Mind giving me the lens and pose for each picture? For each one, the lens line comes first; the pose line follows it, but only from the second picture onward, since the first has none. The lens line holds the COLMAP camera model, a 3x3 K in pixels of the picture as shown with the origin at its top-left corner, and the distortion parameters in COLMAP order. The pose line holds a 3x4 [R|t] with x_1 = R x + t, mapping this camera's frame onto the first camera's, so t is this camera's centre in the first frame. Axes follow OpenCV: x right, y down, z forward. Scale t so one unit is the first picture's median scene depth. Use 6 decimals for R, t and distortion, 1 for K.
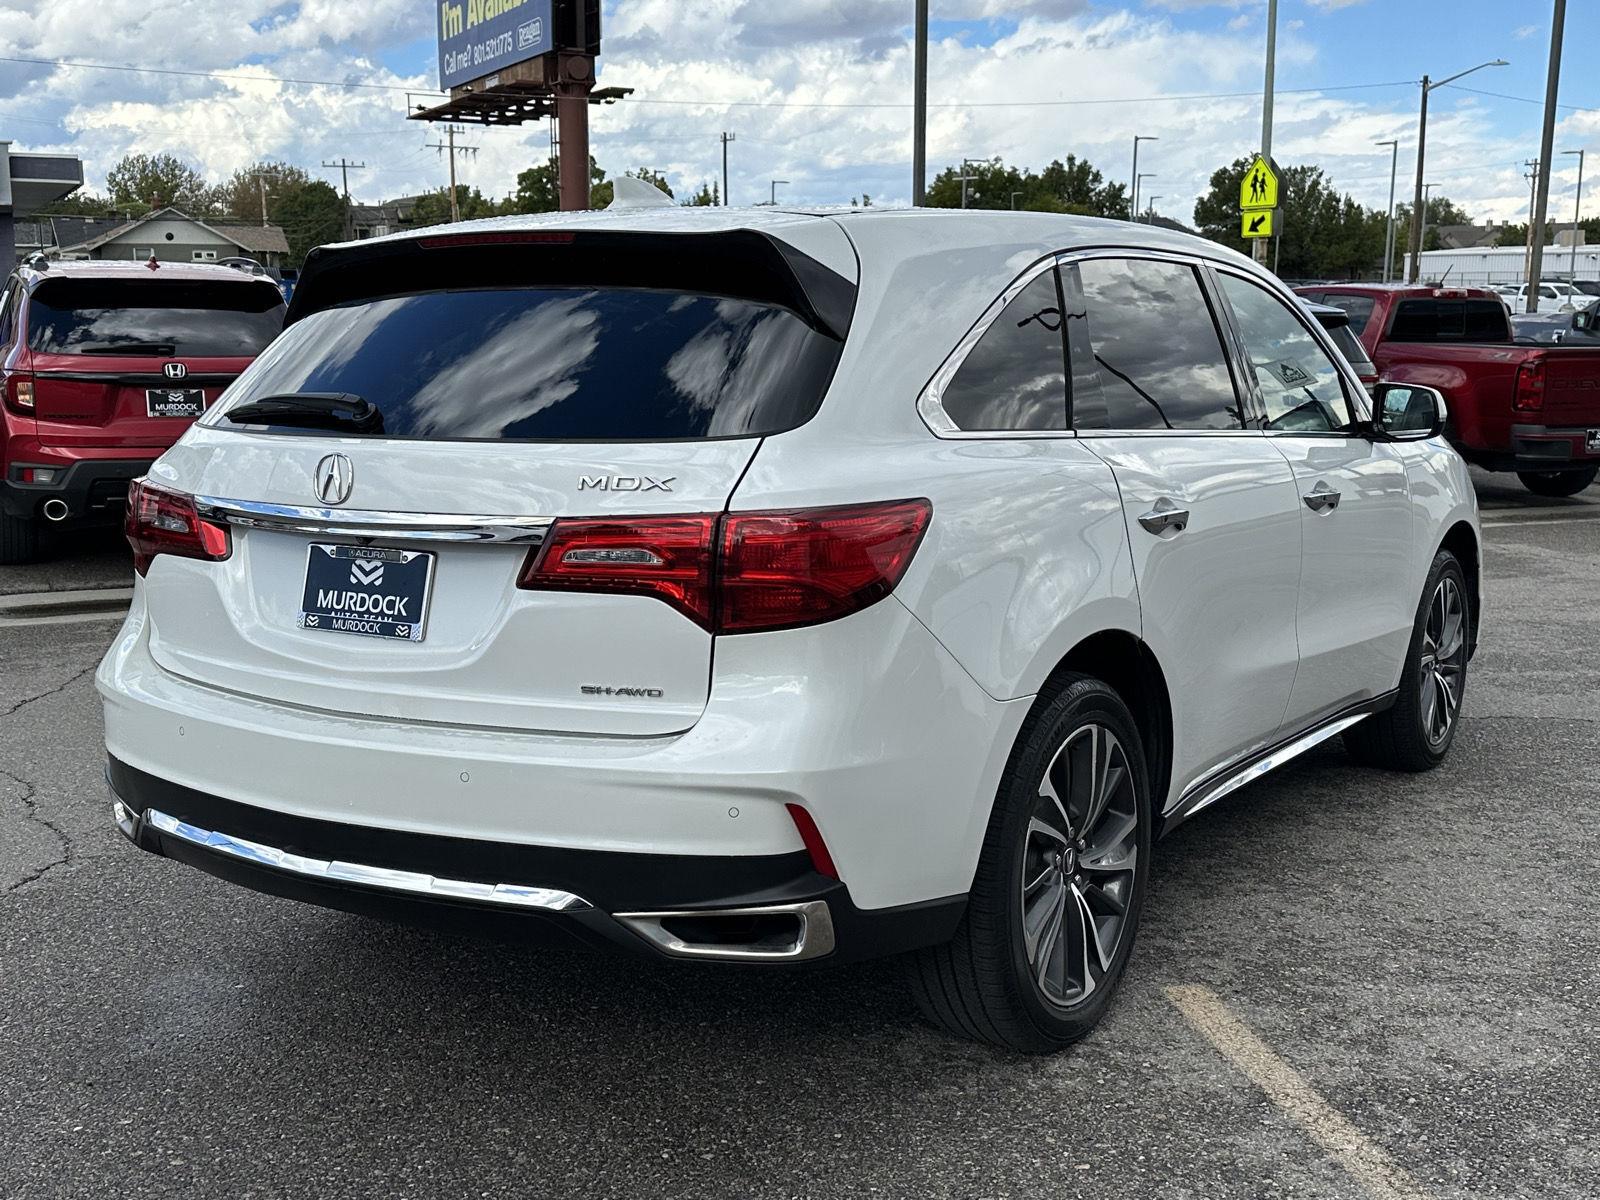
lens RADIAL K [[1742.5, 0, 811.9], [0, 1742.5, 625.0], [0, 0, 1]] dist [0.165442, -0.343544]
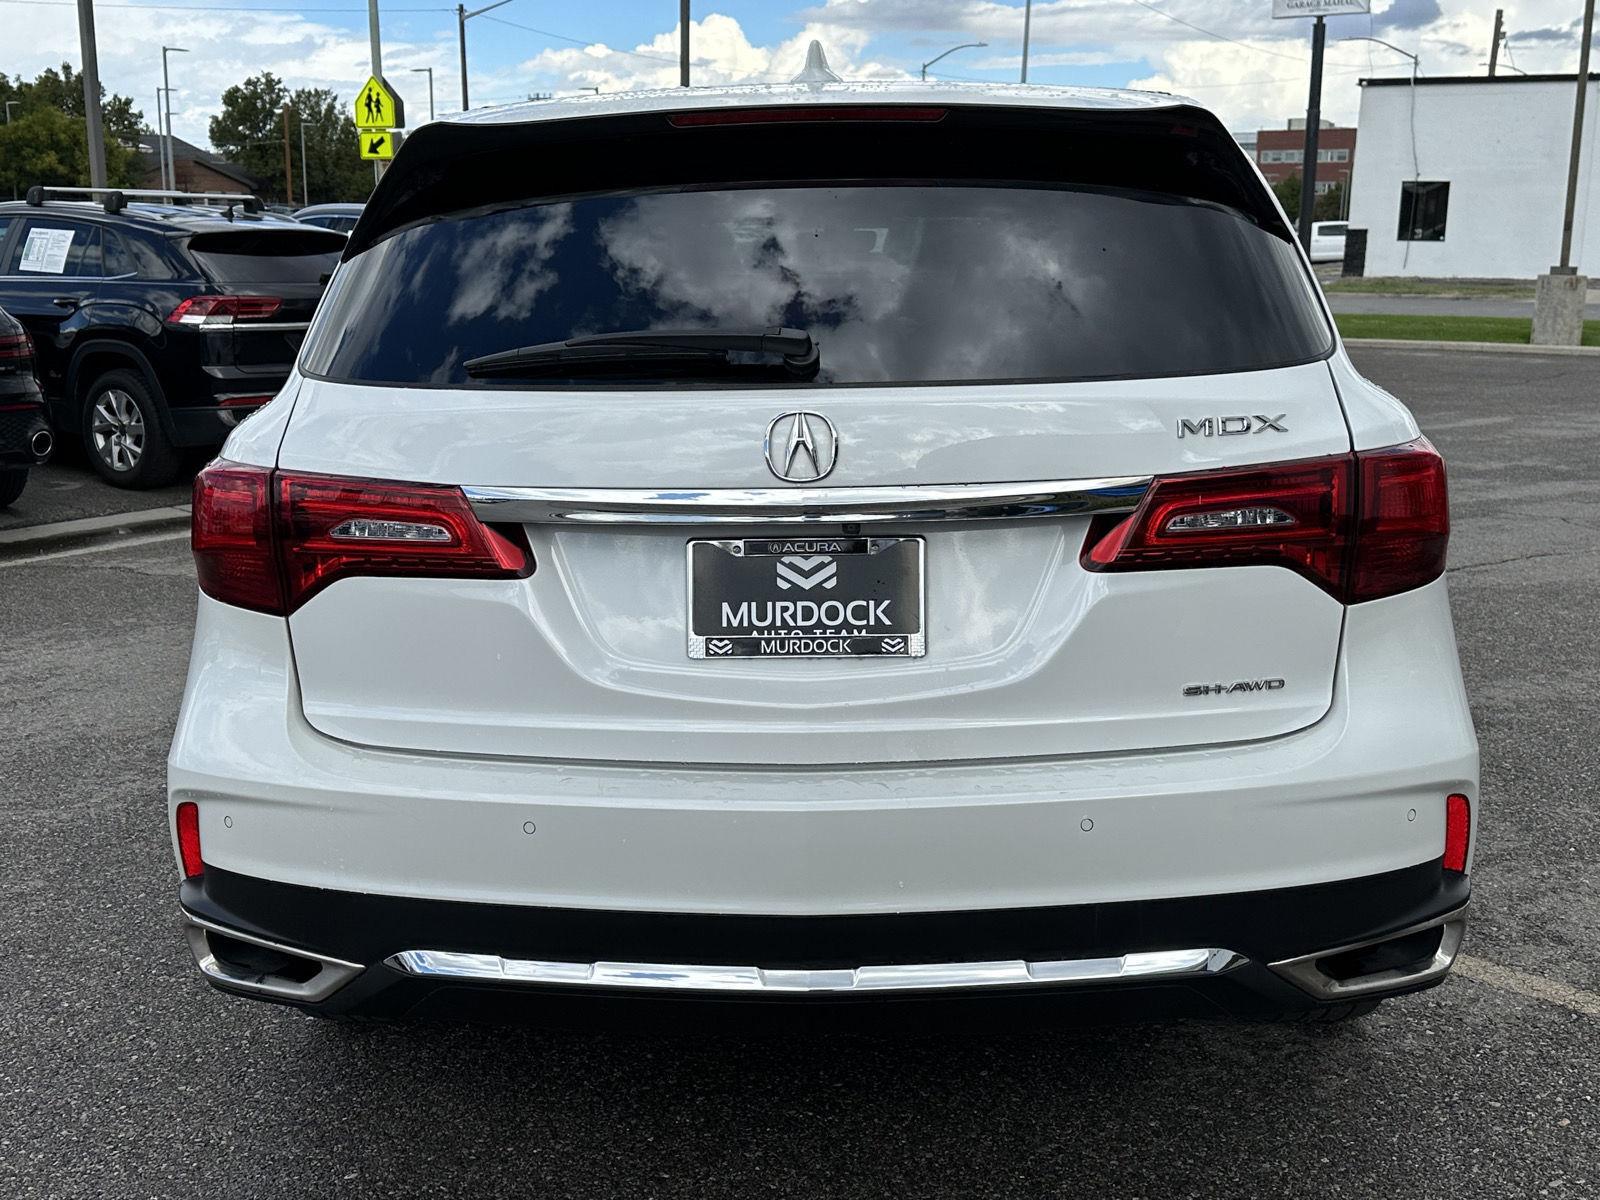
lens RADIAL K [[1742.5, 0, 811.9], [0, 1742.5, 625.0], [0, 0, 1]] dist [0.165442, -0.343544]
pose [[0.858129, -0.111119, 0.501265, -0.059823], [0.091279, 0.993765, 0.064031, -0.005270], [-0.505254, -0.009192, 0.862922, 0.035852]]
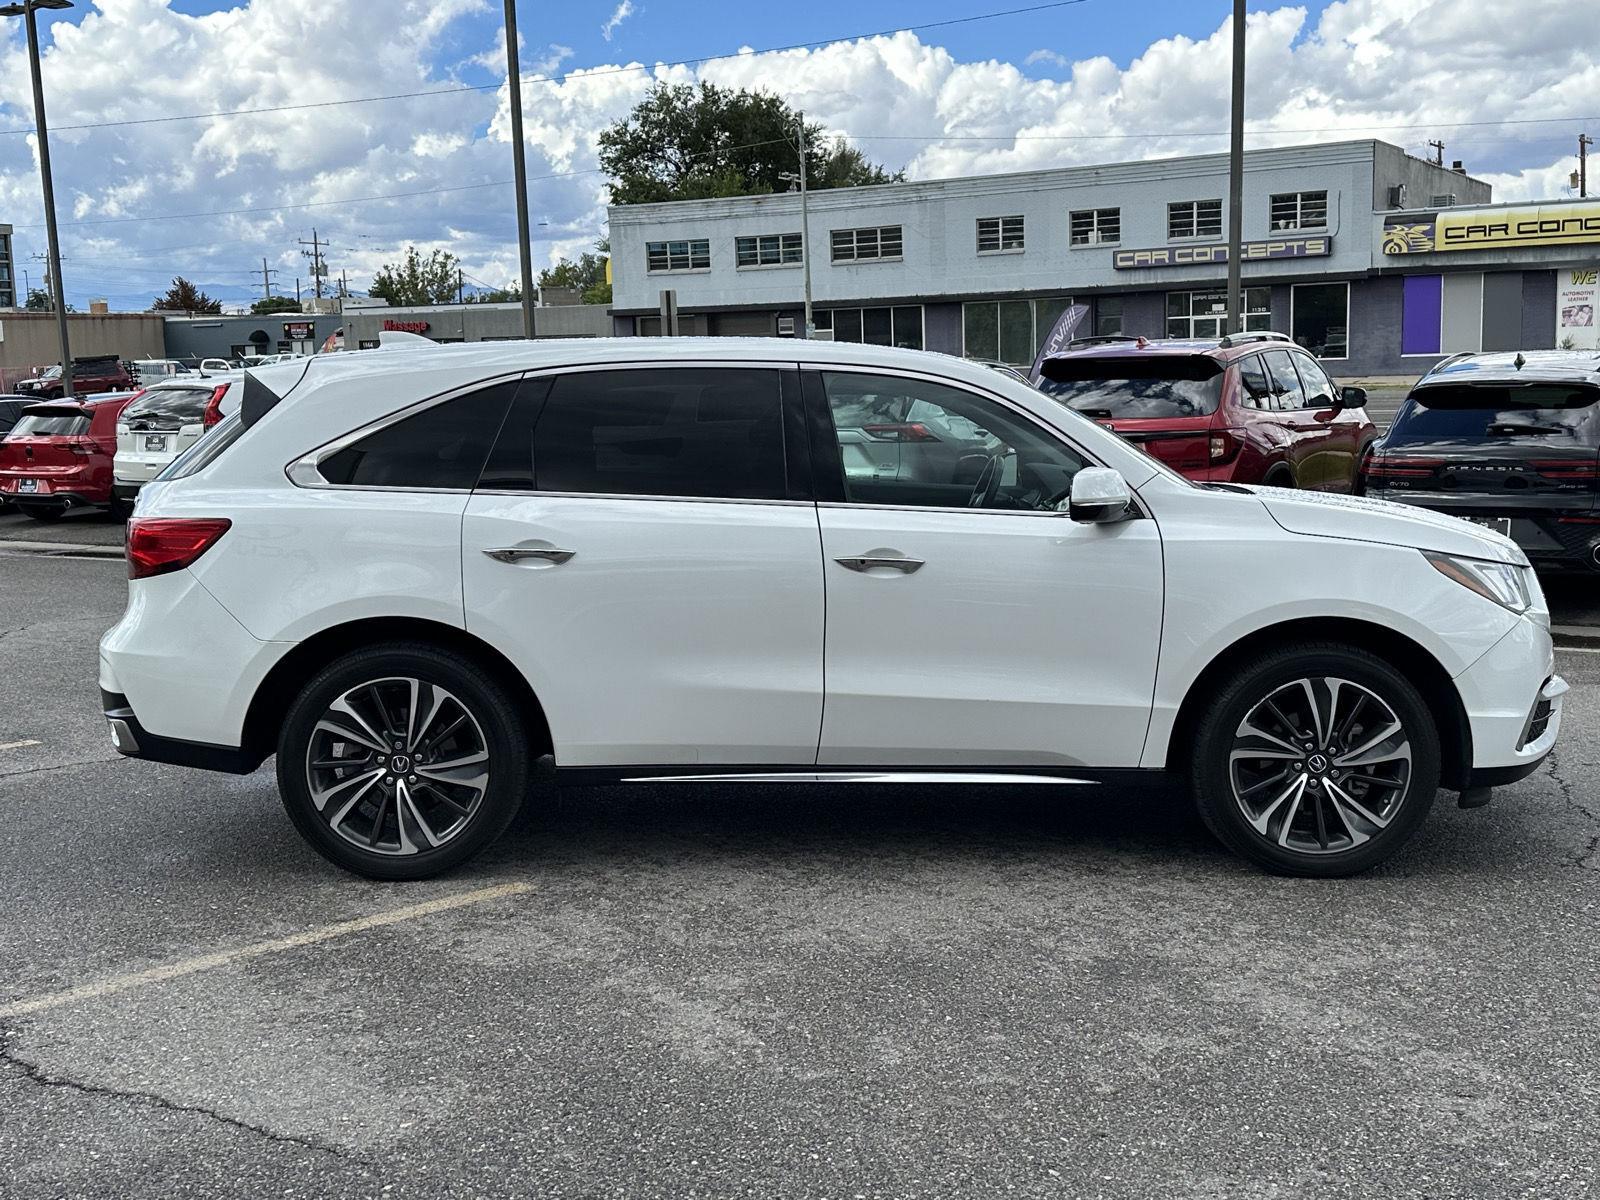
lens RADIAL K [[1743.5, 0, 807.4], [0, 1743.5, 600.2], [0, 0, 1]] dist [0.200577, -0.436362]
pose [[0.549049, 0.093065, -0.830593, 0.176724], [-0.123990, 0.991855, 0.029172, -0.010804], [0.826542, 0.086968, 0.556116, 0.045268]]
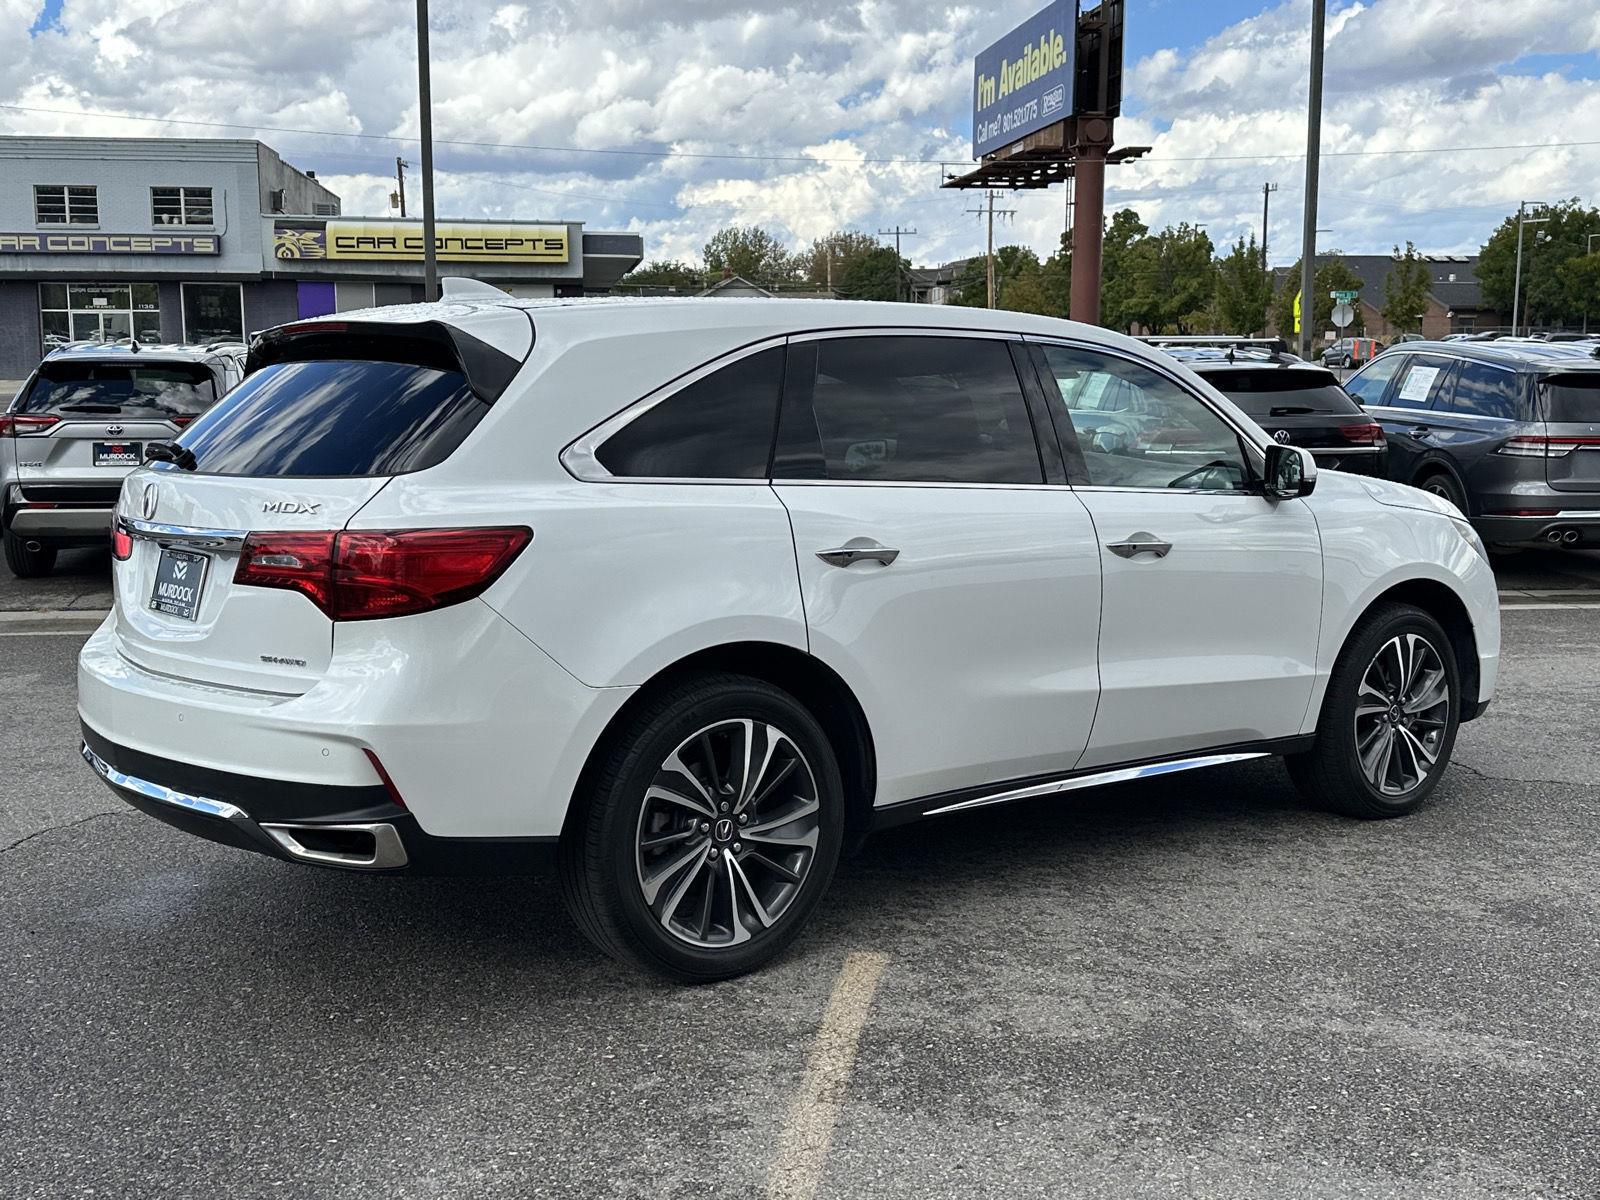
lens RADIAL K [[1743.5, 0, 807.4], [0, 1743.5, 600.2], [0, 0, 1]] dist [0.200577, -0.436362]
pose [[0.950343, 0.038350, -0.308833, 0.062222], [-0.051910, 0.998010, -0.035809, 0.001674], [0.306845, 0.050063, 0.950442, -0.016450]]
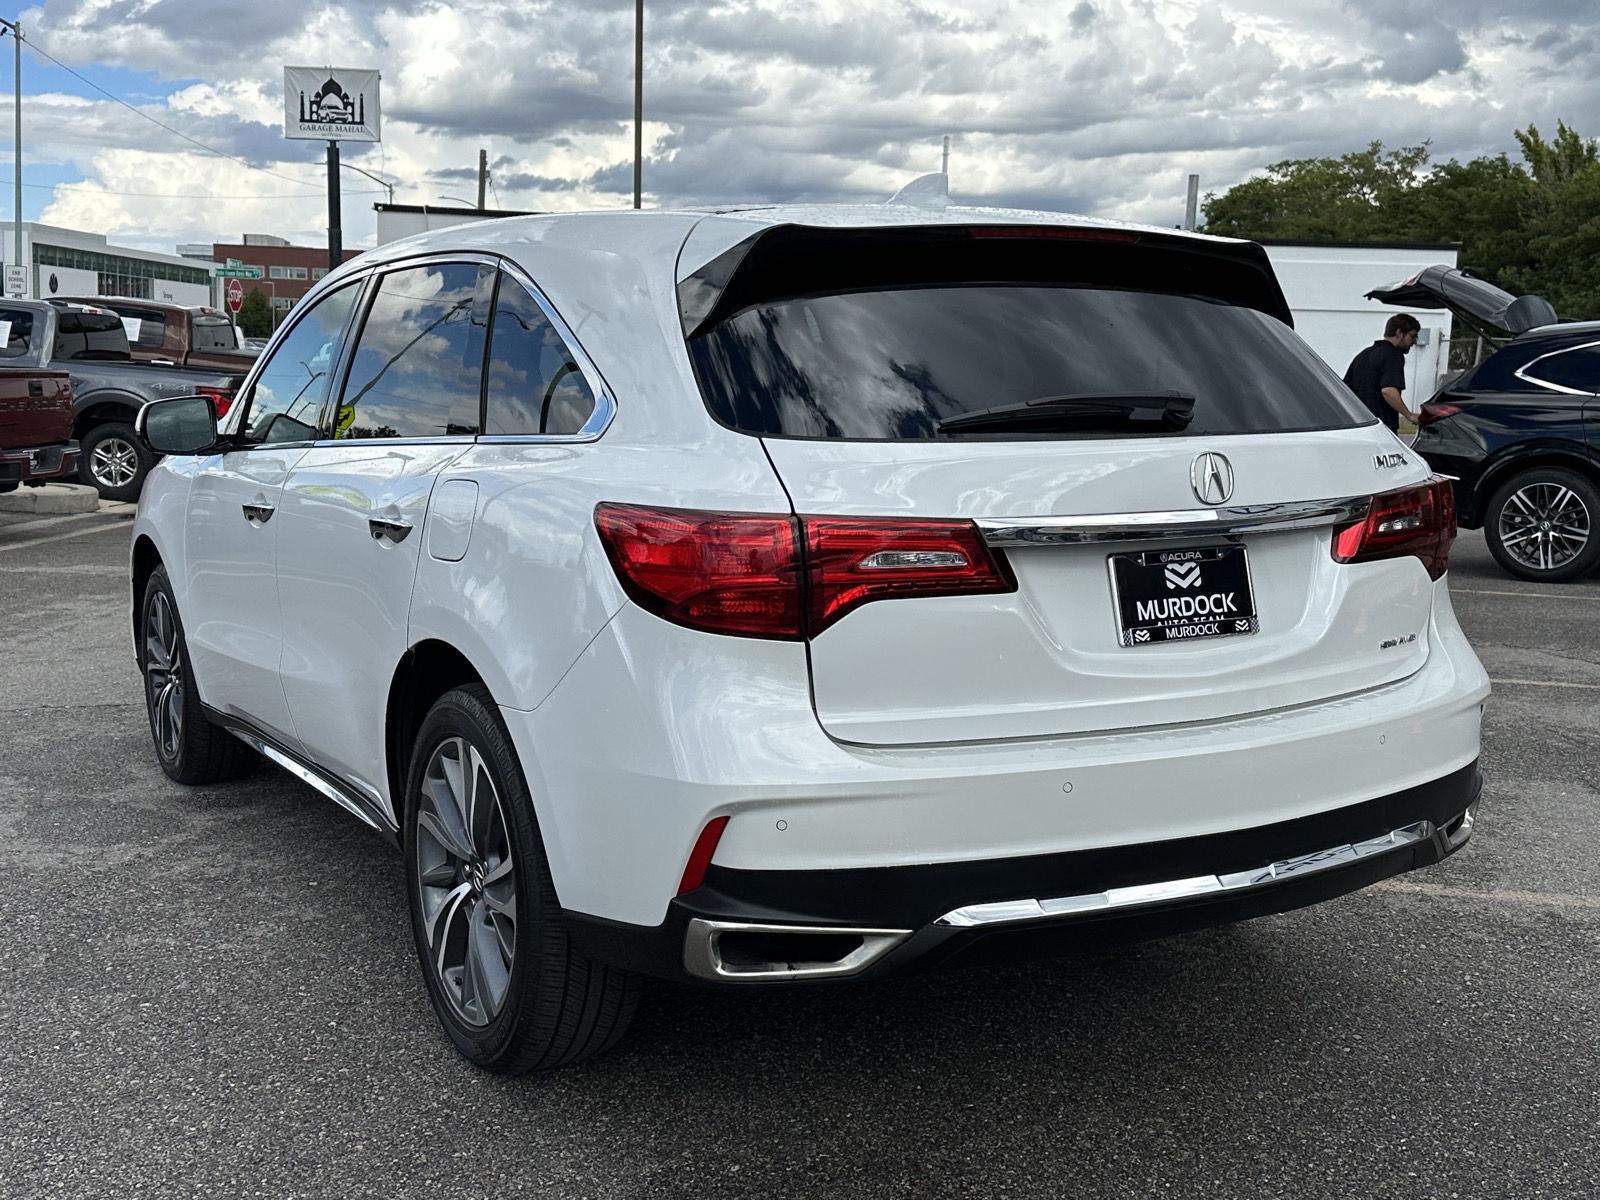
lens RADIAL K [[1743.5, 0, 807.4], [0, 1743.5, 600.2], [0, 0, 1]] dist [0.200577, -0.436362]
pose [[0.436322, -0.121664, 0.891527, -0.116677], [0.131534, 0.988797, 0.070565, -0.010803], [-0.890125, 0.086477, 0.447437, 0.072817]]
